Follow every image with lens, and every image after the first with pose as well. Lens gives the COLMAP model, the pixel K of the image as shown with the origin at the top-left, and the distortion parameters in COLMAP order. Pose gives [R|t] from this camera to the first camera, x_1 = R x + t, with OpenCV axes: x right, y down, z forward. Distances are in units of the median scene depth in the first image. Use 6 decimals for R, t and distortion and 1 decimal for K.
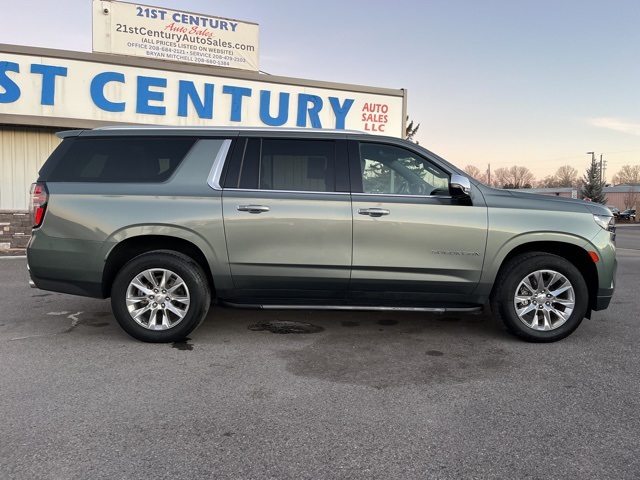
lens RADIAL K [[485.2, 0, 320.8], [0, 485.2, 236.9], [0, 0, 1]] dist [0.072419, -0.086041]
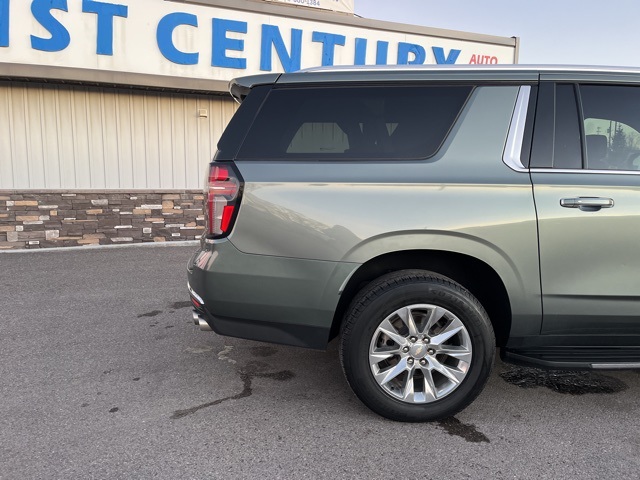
lens RADIAL K [[483.6, 0, 315.7], [0, 483.6, 238.5], [0, 0, 1]] dist [0.071305, -0.085217]
pose [[0.999894, -0.006907, 0.012849, -0.231205], [0.006025, 0.997700, 0.067518, -0.028246], [-0.013286, -0.067434, 0.997635, 0.199977]]
